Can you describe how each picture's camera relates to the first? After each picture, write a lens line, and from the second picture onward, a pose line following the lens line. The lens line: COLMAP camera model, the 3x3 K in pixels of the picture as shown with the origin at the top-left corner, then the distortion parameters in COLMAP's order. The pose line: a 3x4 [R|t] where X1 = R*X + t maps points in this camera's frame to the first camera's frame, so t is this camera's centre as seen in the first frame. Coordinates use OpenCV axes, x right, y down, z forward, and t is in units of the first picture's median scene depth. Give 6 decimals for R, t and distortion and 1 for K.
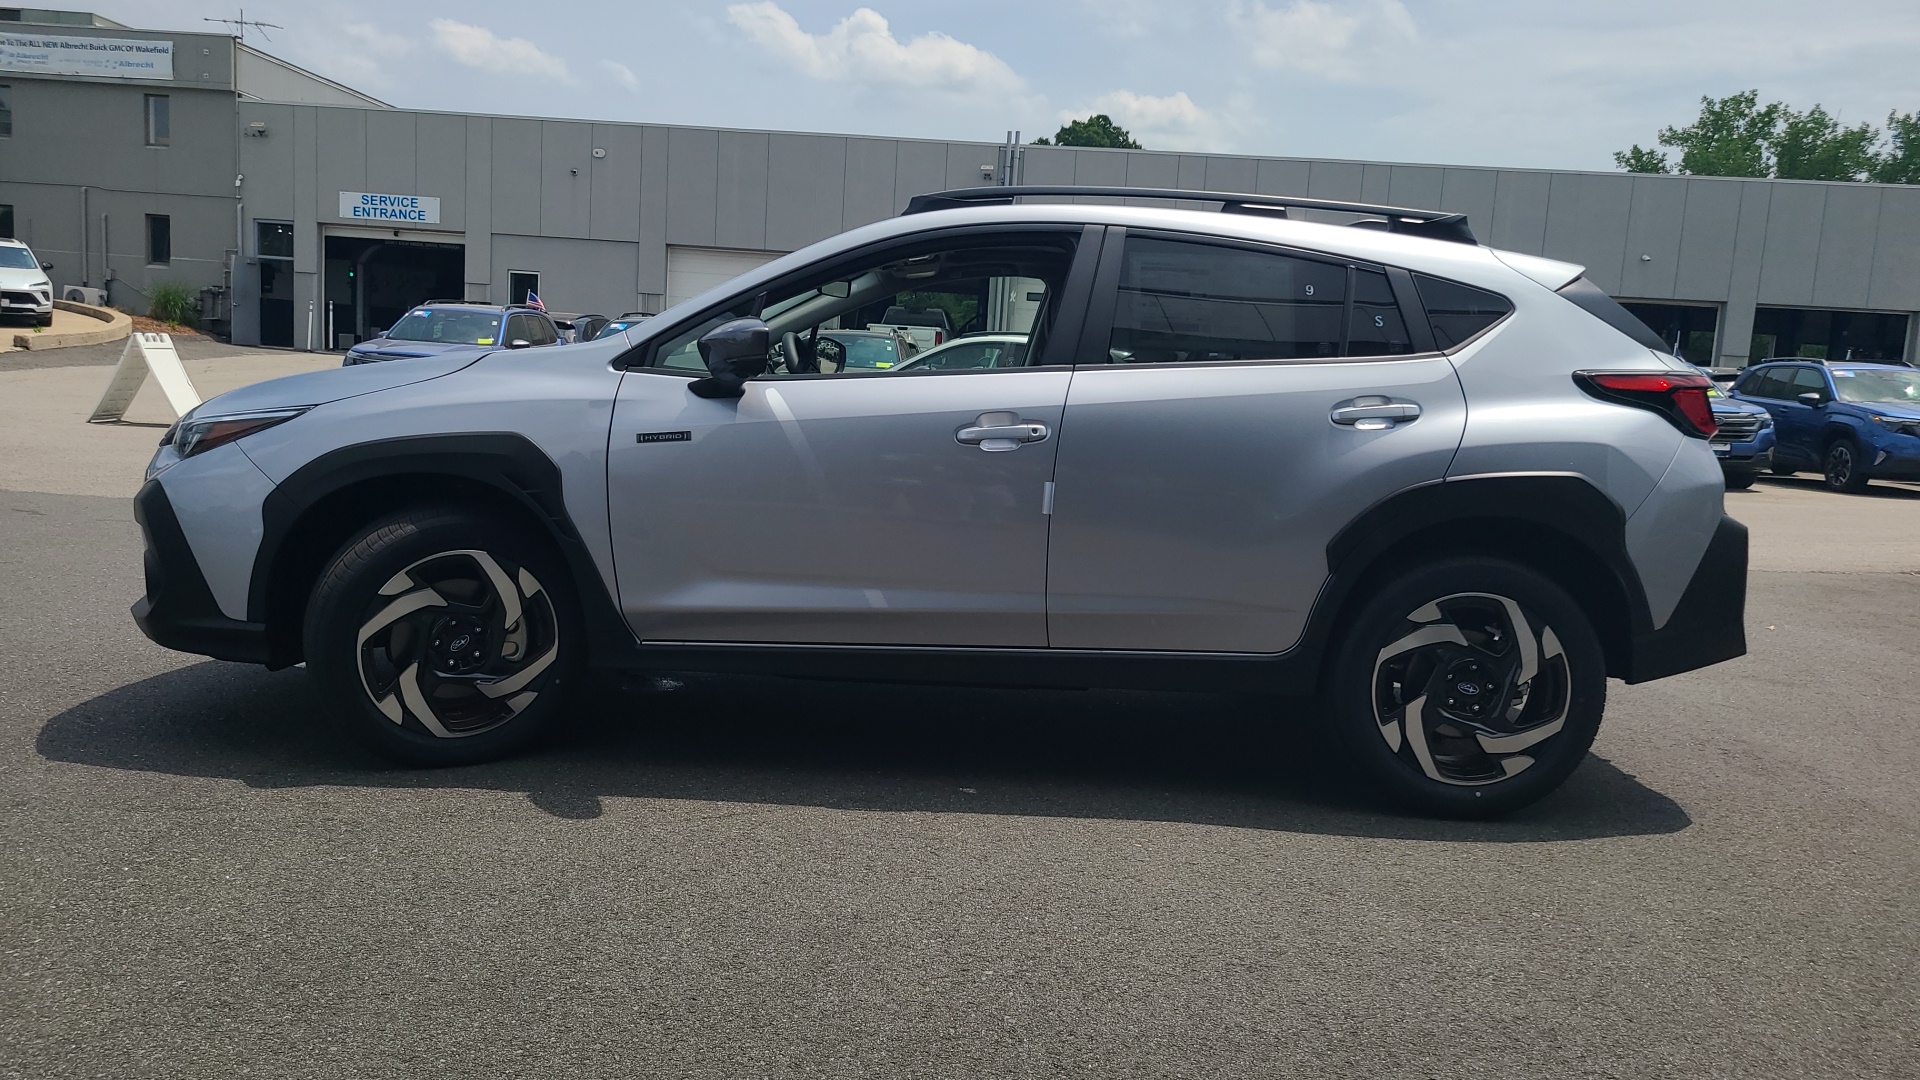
lens RADIAL K [[1438.8, 0, 962.1], [0, 1438.8, 528.4], [0, 0, 1]] dist [0.045278, -0.031150]
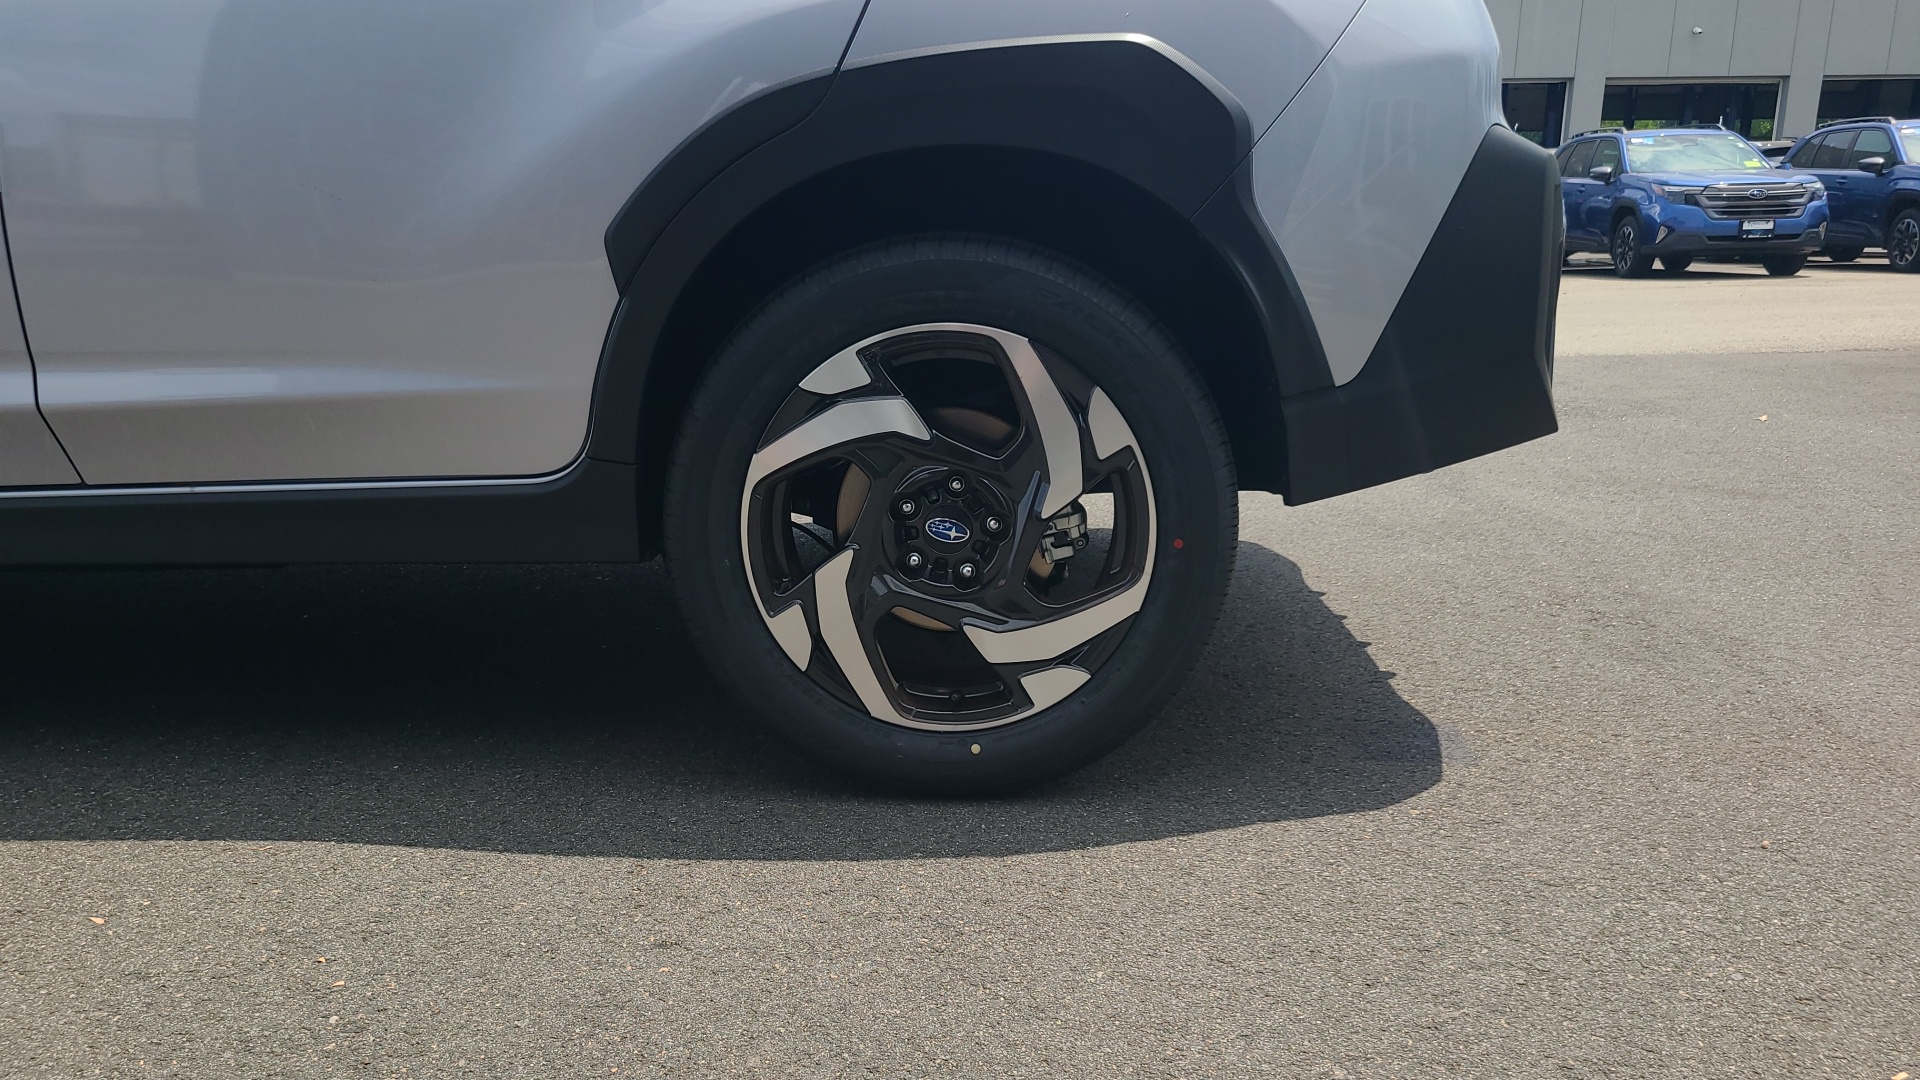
lens RADIAL K [[1438.8, 0, 953.8], [0, 1438.8, 545.8], [0, 0, 1]] dist [0.045278, -0.031150]
pose [[0.998026, -0.043878, -0.044929, 0.371614], [0.048578, 0.992799, 0.109501, 0.063912], [0.039801, -0.111467, 0.992971, 0.530564]]
